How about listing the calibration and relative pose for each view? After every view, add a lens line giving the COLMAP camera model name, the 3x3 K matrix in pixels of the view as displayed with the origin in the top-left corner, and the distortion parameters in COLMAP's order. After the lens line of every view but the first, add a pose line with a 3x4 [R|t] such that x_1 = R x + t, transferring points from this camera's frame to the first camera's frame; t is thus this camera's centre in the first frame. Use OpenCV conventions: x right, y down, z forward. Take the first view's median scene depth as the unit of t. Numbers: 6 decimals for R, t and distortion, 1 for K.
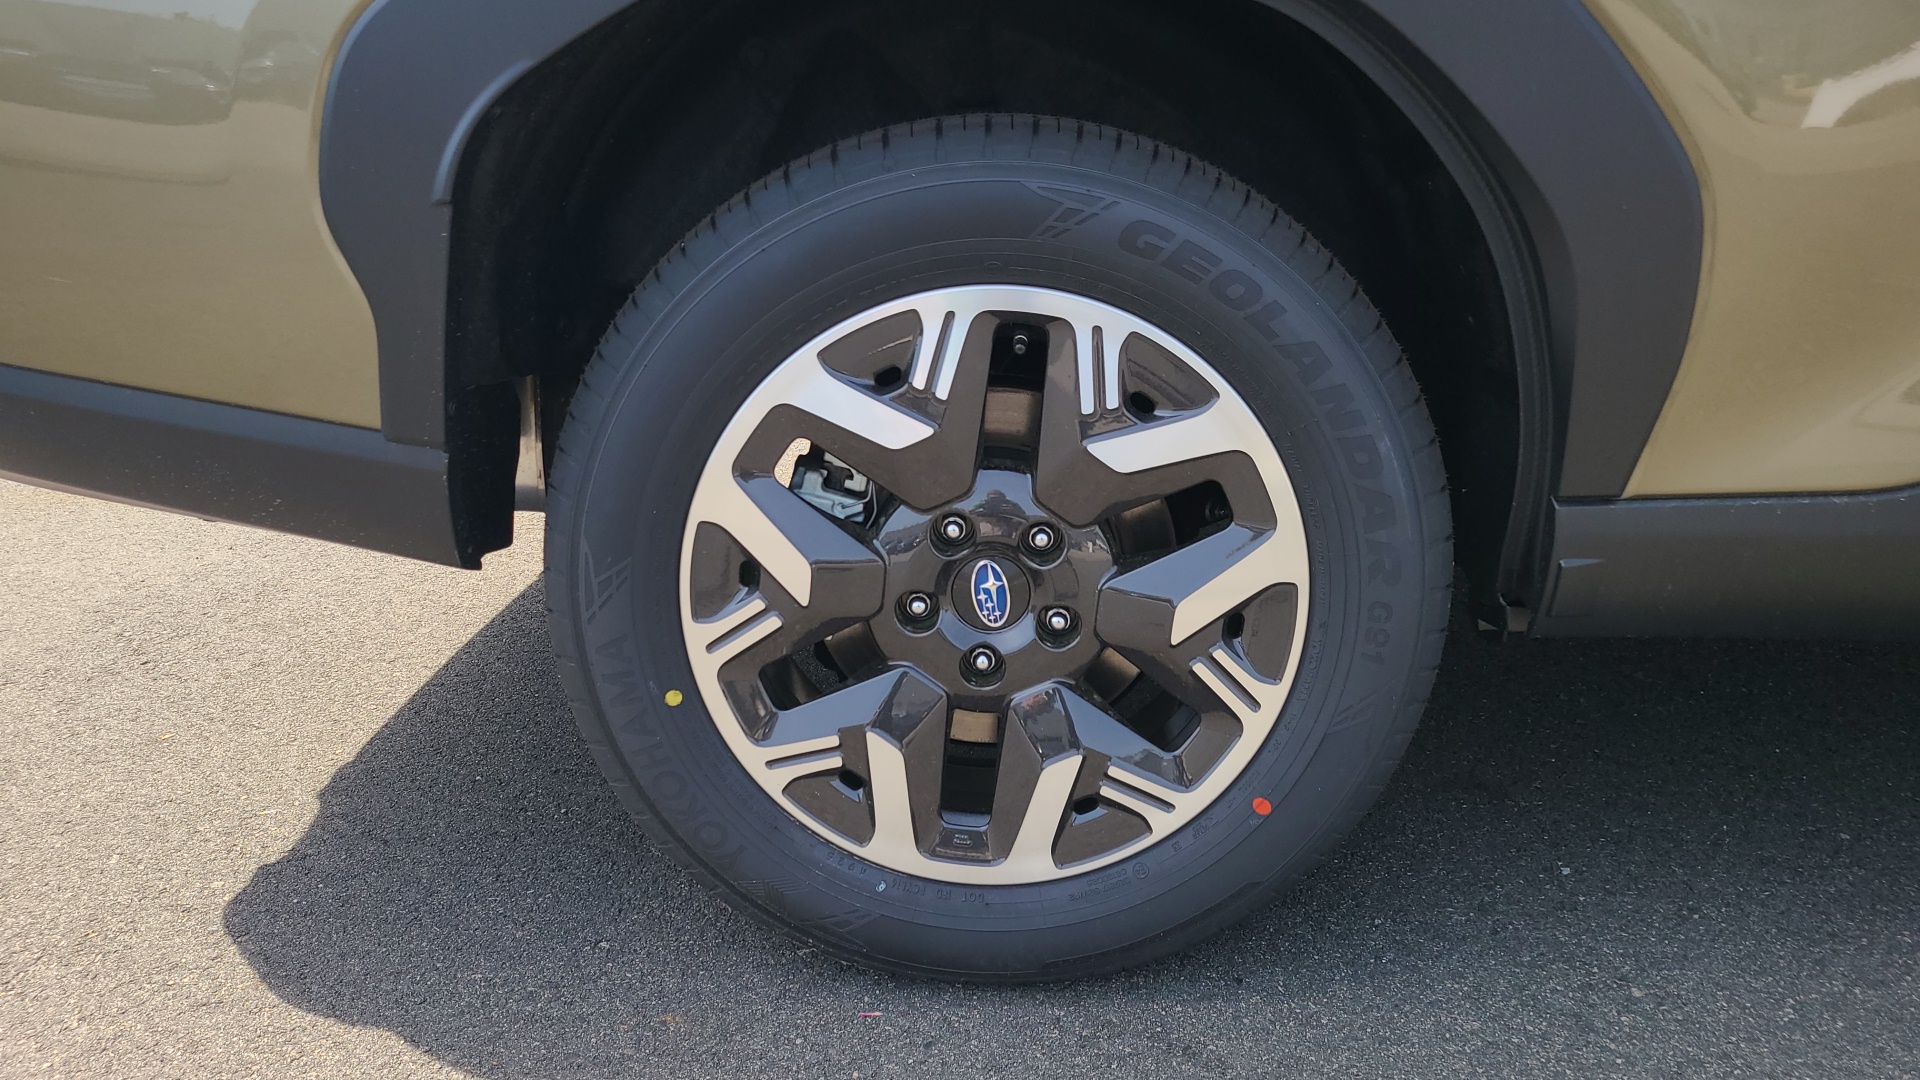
lens RADIAL K [[1433.5, 0, 929.1], [0, 1433.5, 545.2], [0, 0, 1]] dist [0.047212, -0.008046]
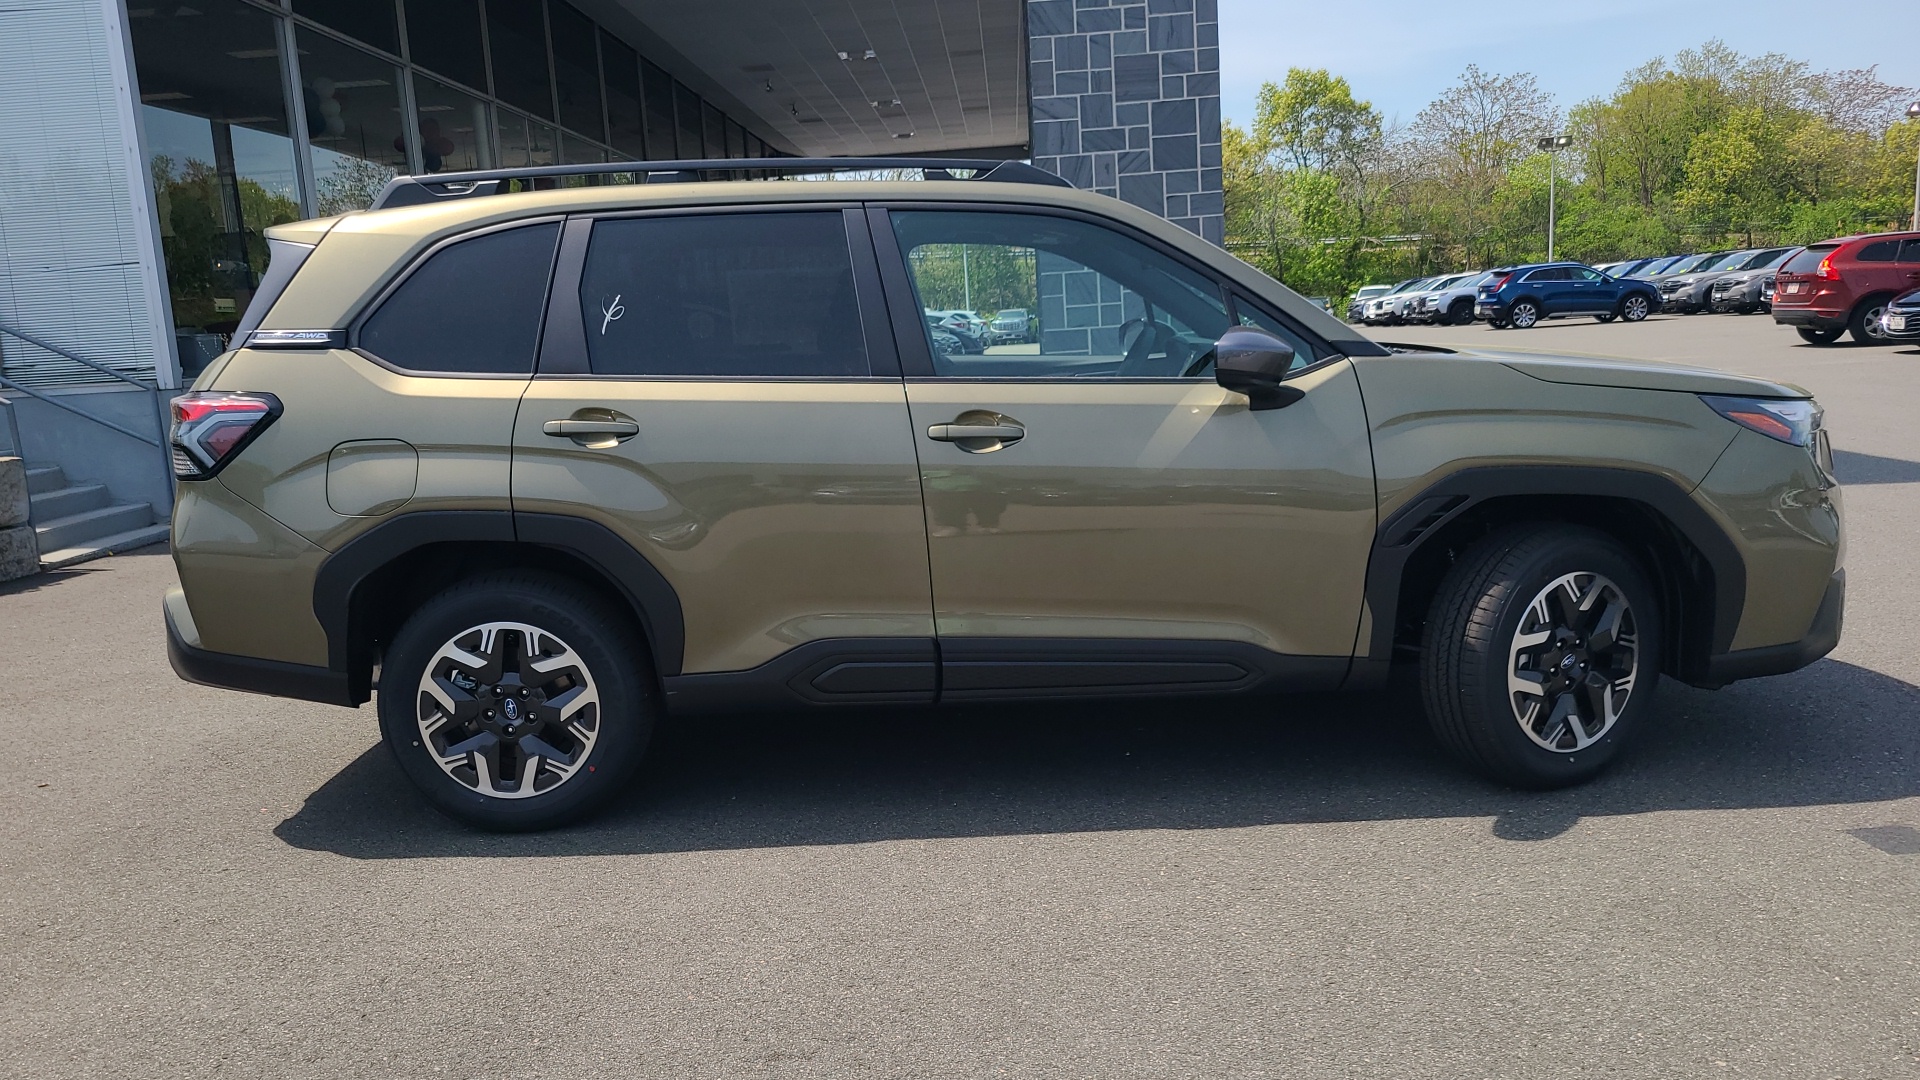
lens RADIAL K [[1433.5, 0, 929.1], [0, 1433.5, 545.2], [0, 0, 1]] dist [0.047212, -0.008046]
pose [[0.999096, -0.033199, 0.026548, 0.960548], [0.036086, 0.992491, -0.116874, 0.083496], [-0.022468, 0.117726, 0.992792, -2.467575]]
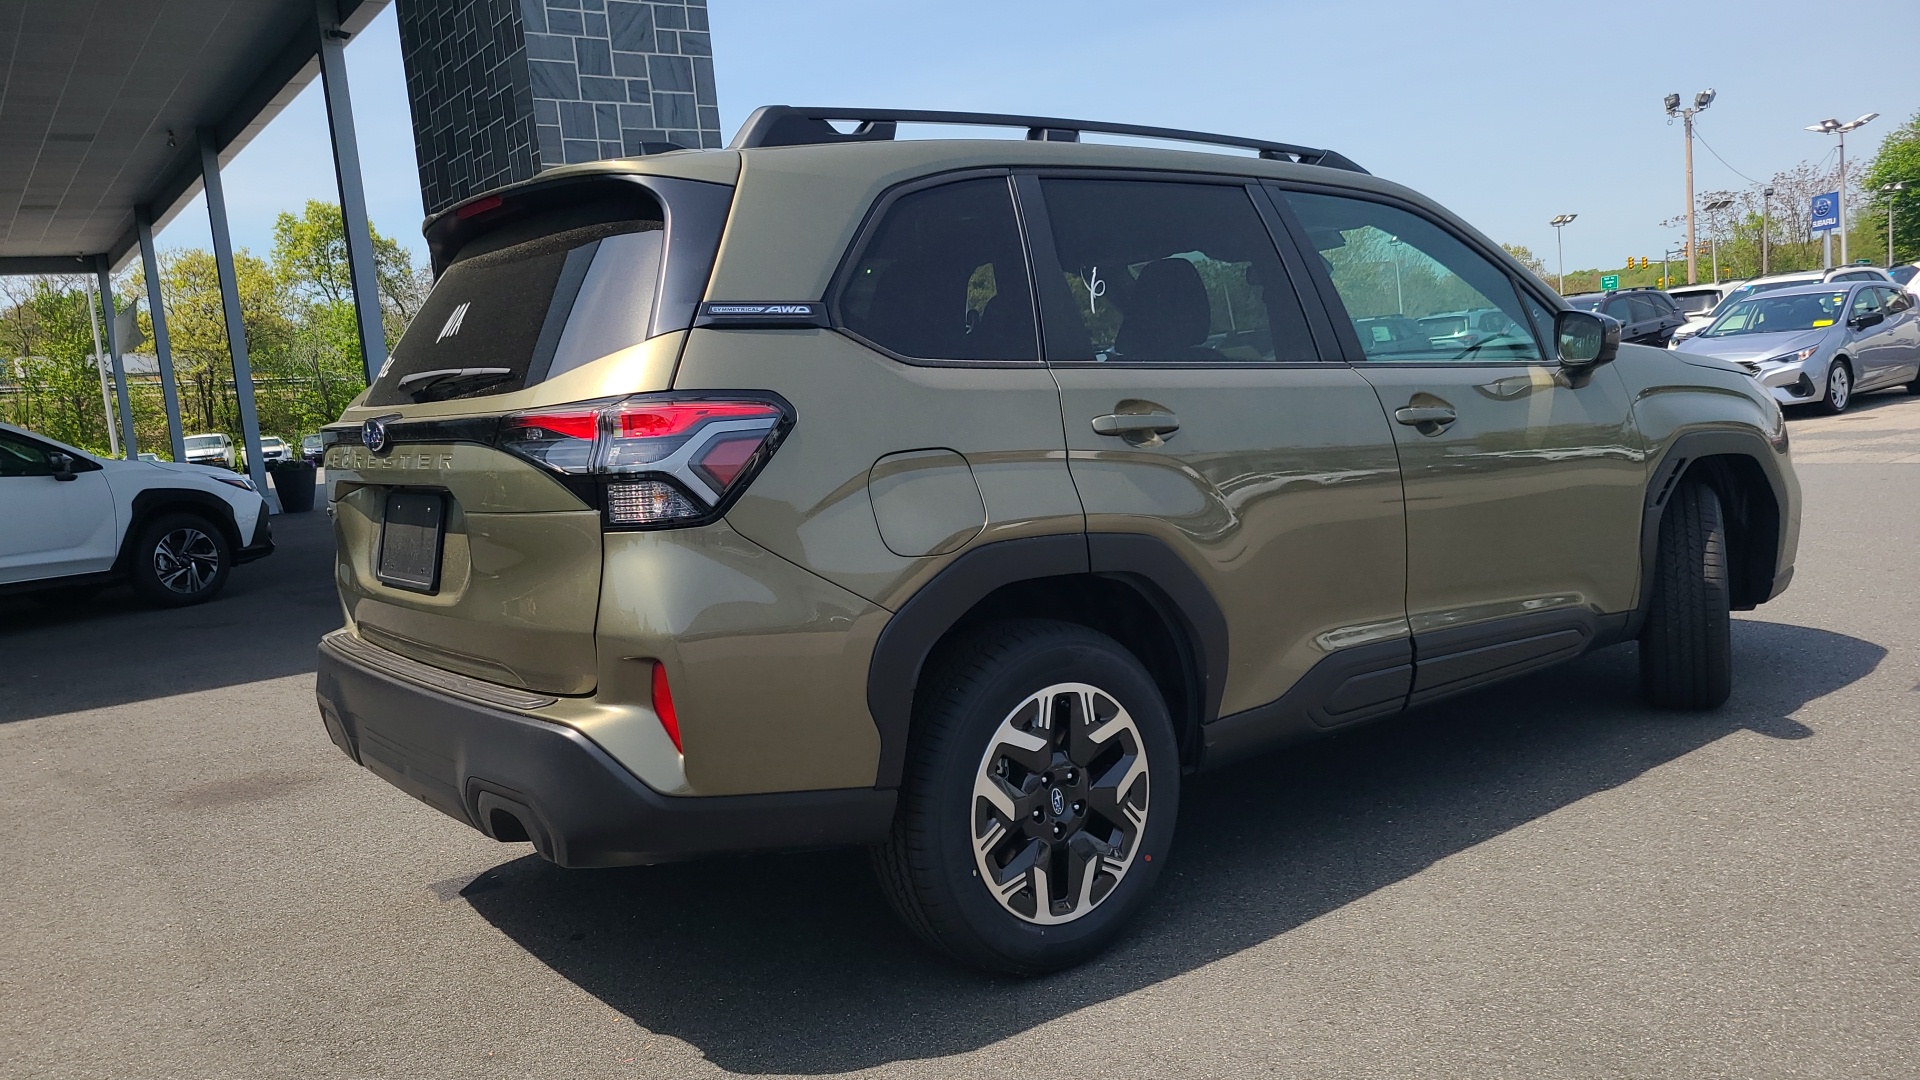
lens RADIAL K [[1433.5, 0, 929.1], [0, 1433.5, 545.2], [0, 0, 1]] dist [0.047212, -0.008046]
pose [[0.768459, -0.108447, 0.630642, -1.712033], [0.233549, 0.965081, -0.118631, -0.158058], [-0.595756, 0.238449, 0.766953, -0.946087]]
